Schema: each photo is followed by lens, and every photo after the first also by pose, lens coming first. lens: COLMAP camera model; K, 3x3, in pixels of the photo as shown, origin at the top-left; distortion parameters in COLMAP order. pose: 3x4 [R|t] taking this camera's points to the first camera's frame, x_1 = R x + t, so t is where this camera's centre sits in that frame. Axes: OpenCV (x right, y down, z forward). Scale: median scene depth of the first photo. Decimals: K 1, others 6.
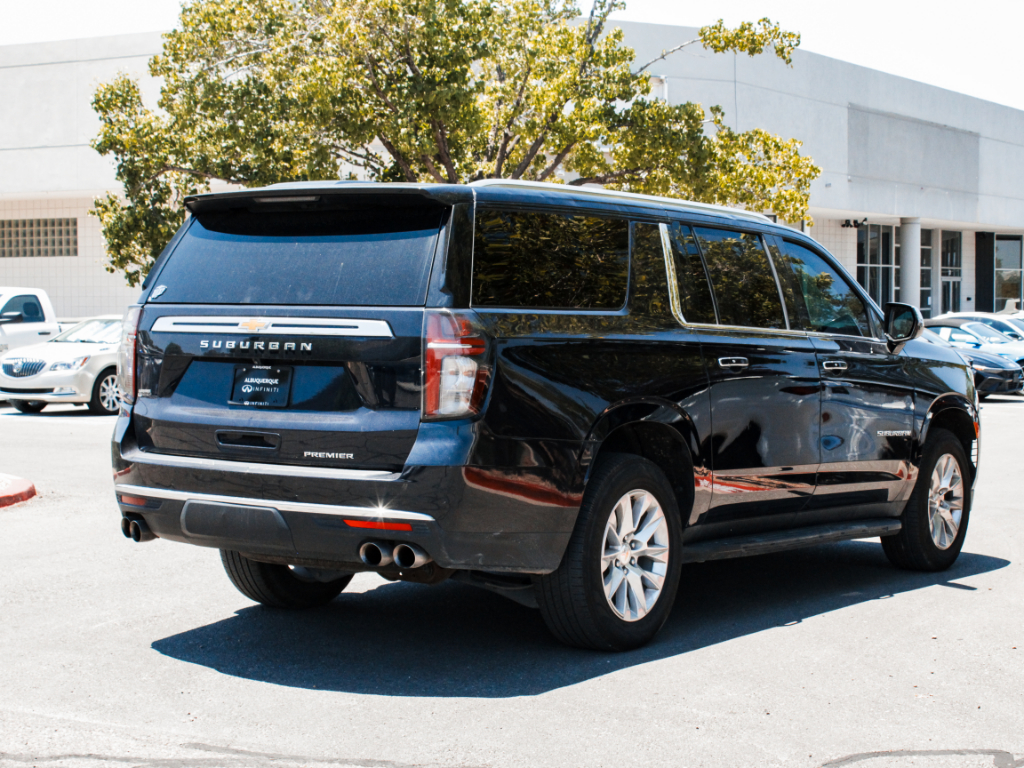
lens RADIAL K [[2001.5, 0, 512.0], [0, 2001.5, 384.0], [0, 0, 1]] dist [-0.045449, -0.039580]
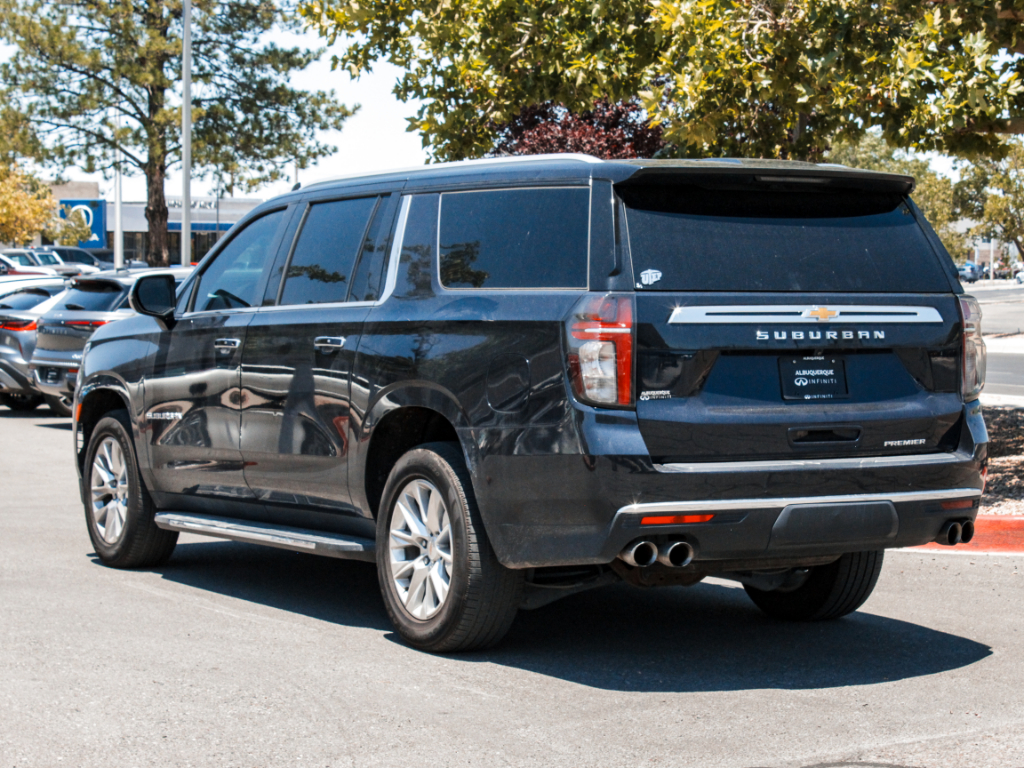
lens RADIAL K [[2233.6, 0, 512.0], [0, 2233.6, 384.0], [0, 0, 1]] dist [0.110572, 0.346874]
pose [[0.412016, -0.050471, 0.909778, -1.152741], [0.030824, 0.998665, 0.041443, -0.044653], [-0.910655, 0.010968, 0.413021, 0.695106]]
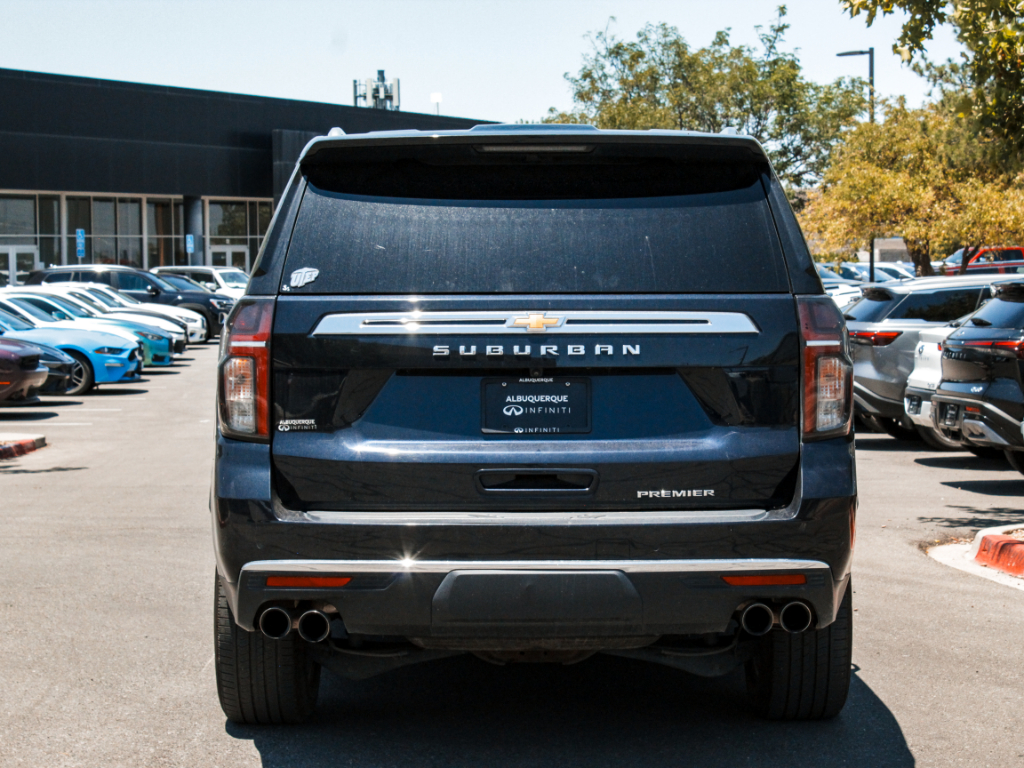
lens RADIAL K [[2233.6, 0, 512.0], [0, 2233.6, 384.0], [0, 0, 1]] dist [0.110572, 0.346874]
pose [[0.808444, -0.040096, 0.587206, -0.611410], [0.035824, 0.999179, 0.018906, -0.022660], [-0.587482, 0.005752, 0.809217, 0.349064]]
